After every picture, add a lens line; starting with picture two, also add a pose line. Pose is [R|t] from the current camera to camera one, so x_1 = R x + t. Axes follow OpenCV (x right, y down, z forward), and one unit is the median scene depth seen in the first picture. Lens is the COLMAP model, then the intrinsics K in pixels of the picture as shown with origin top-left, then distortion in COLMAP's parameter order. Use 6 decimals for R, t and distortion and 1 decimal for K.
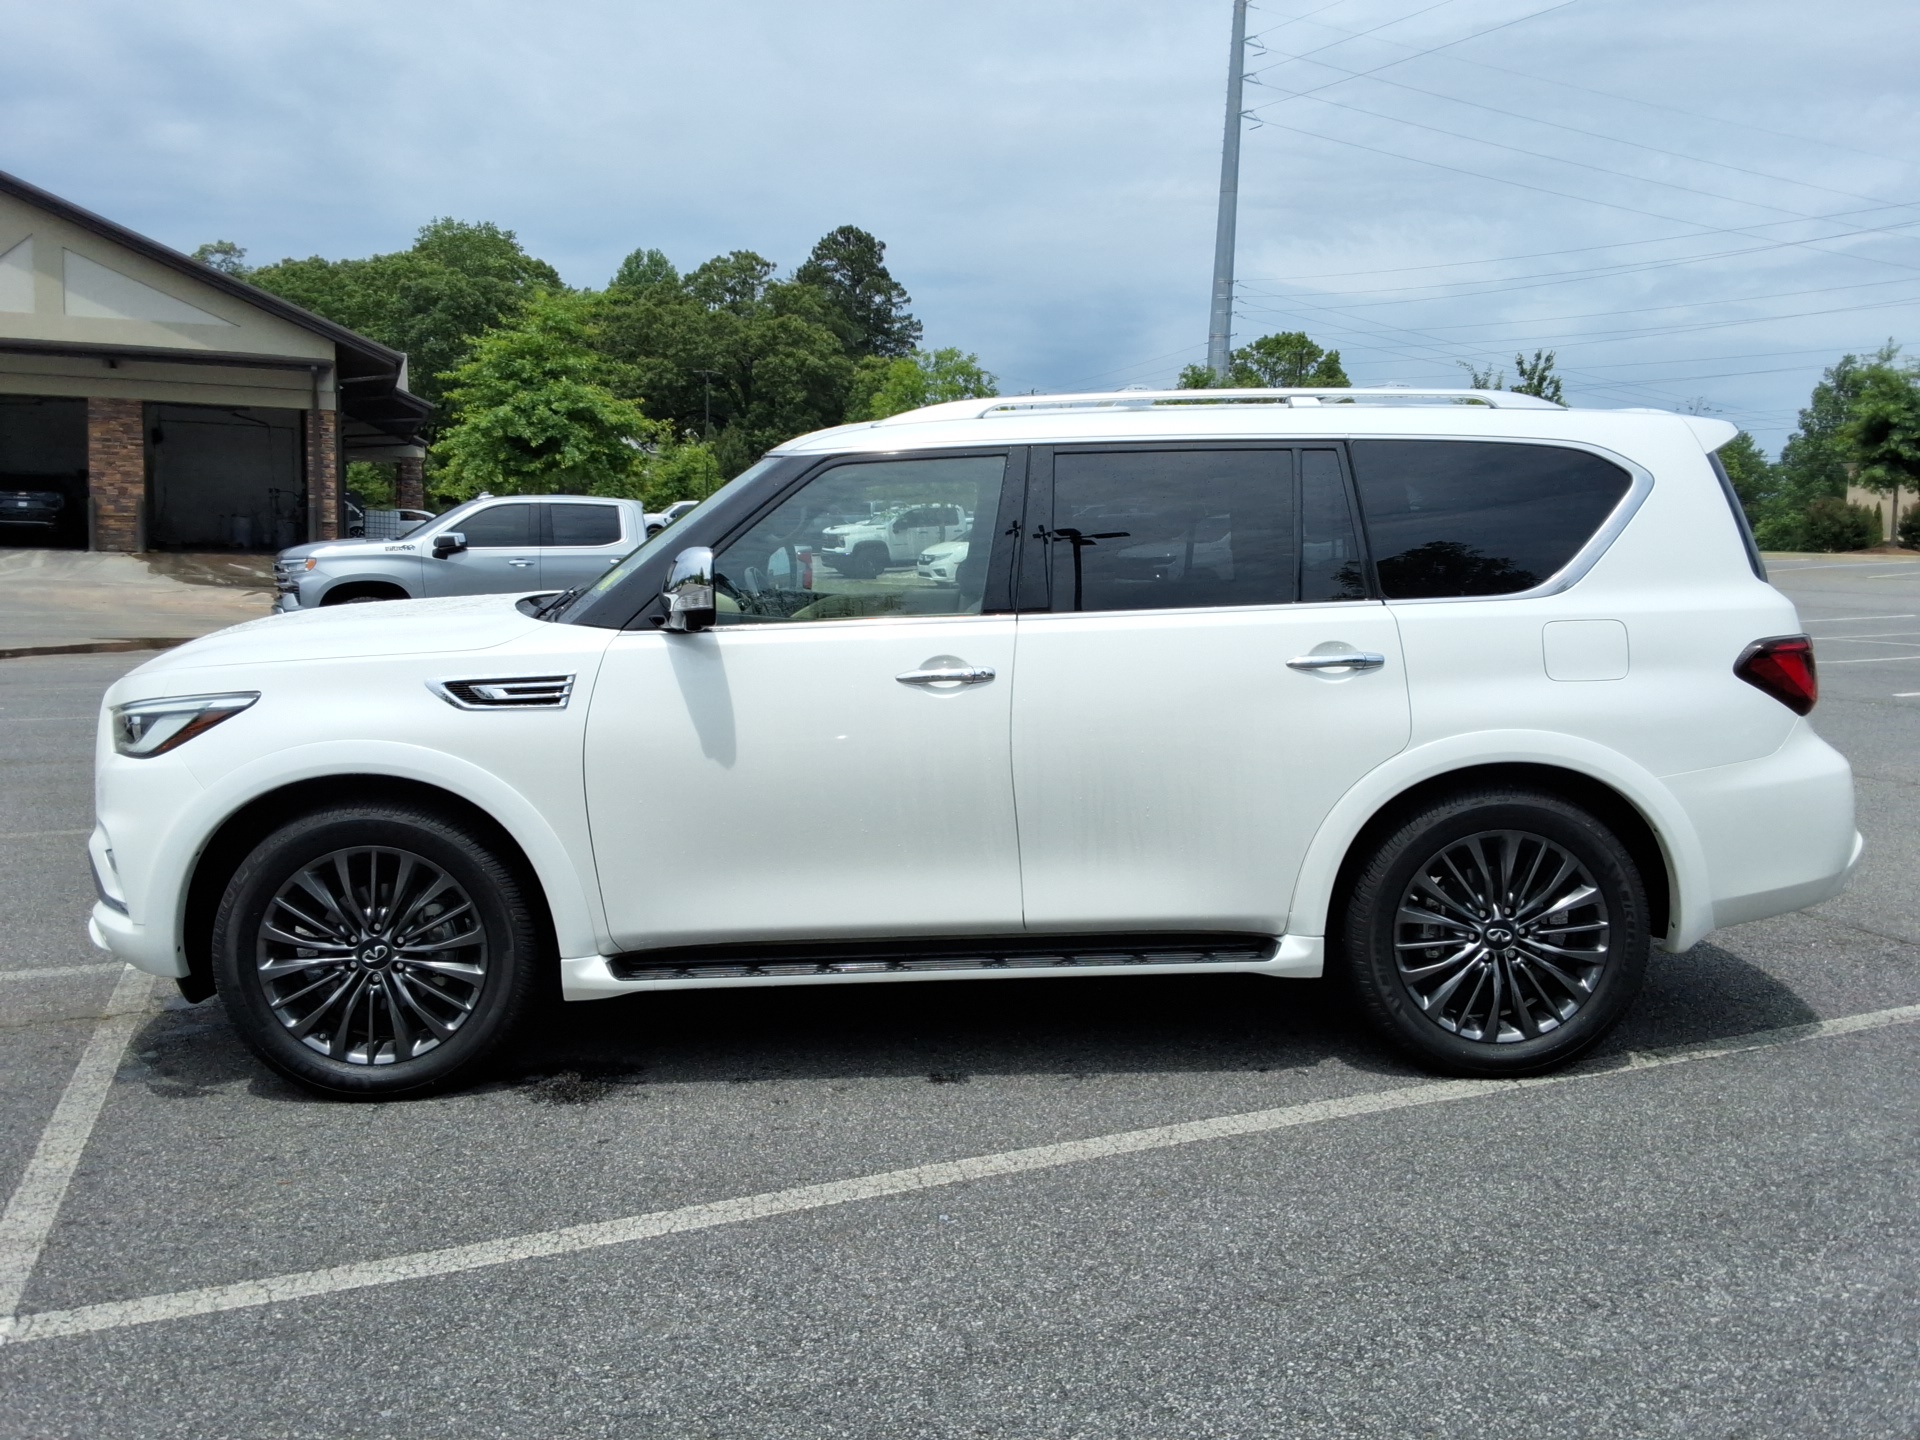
lens RADIAL K [[1531.0, 0, 969.2], [0, 1531.0, 727.7], [0, 0, 1]] dist [0.085462, -0.132306]
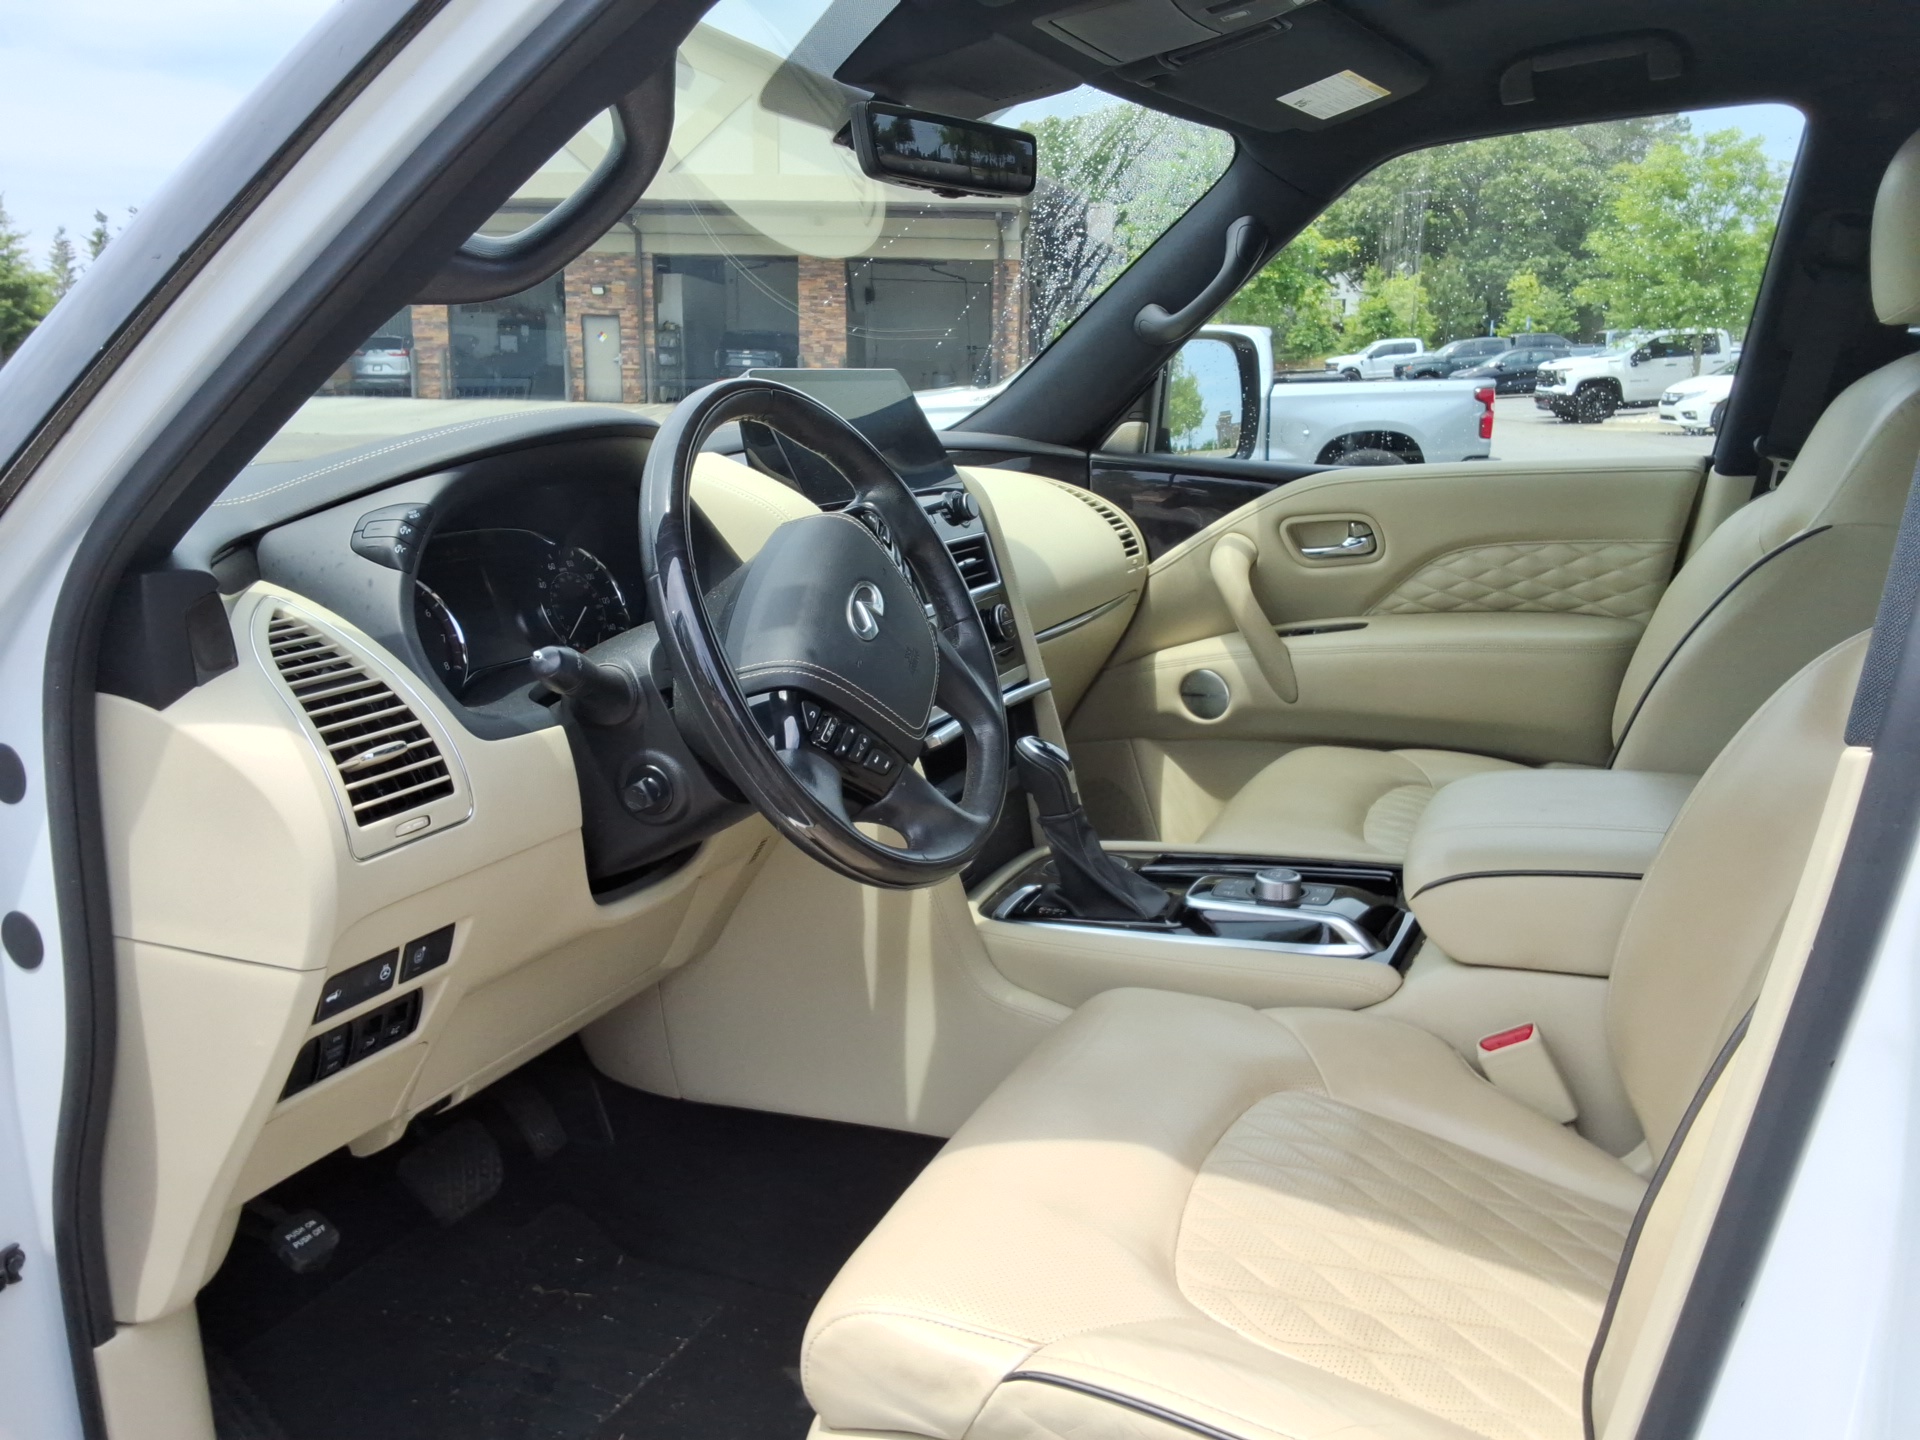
lens RADIAL K [[1531.0, 0, 960.3], [0, 1531.0, 720.4], [0, 0, 1]] dist [0.085462, -0.132306]
pose [[0.899649, 0.074800, -0.430158, -0.001302], [-0.035370, 0.994463, 0.098953, -0.011475], [0.435178, -0.073809, 0.897314, 0.119543]]
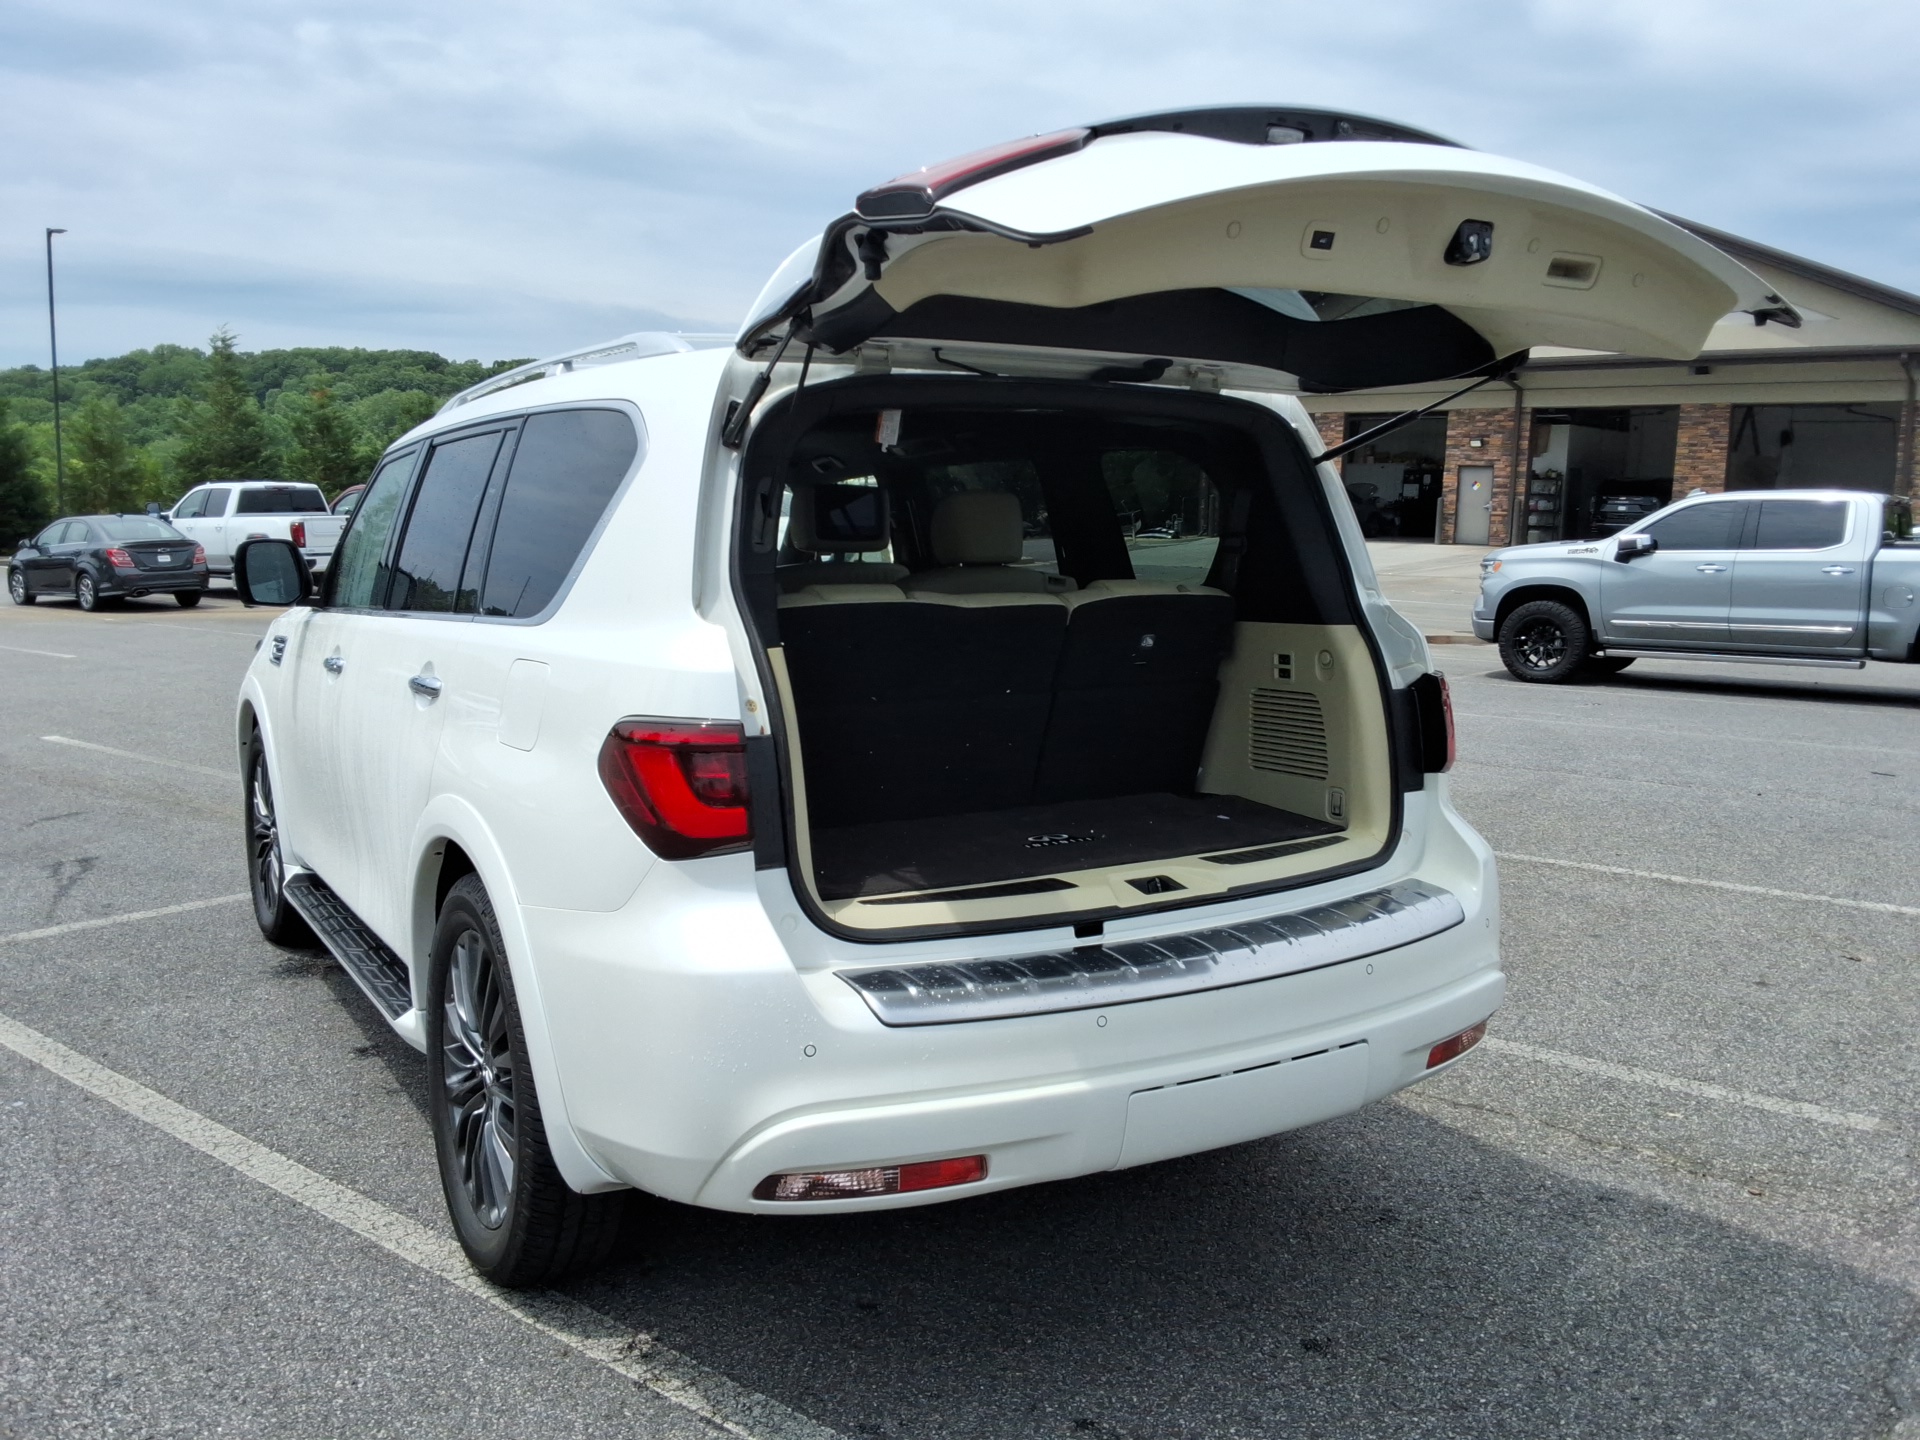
lens RADIAL K [[1531.0, 0, 973.1], [0, 1531.0, 715.5], [0, 0, 1]] dist [0.085462, -0.132306]
pose [[0.490240, 0.103221, -0.865454, 0.147142], [-0.111915, 0.992198, 0.054943, -0.014001], [0.864372, 0.069922, 0.497967, 0.111639]]
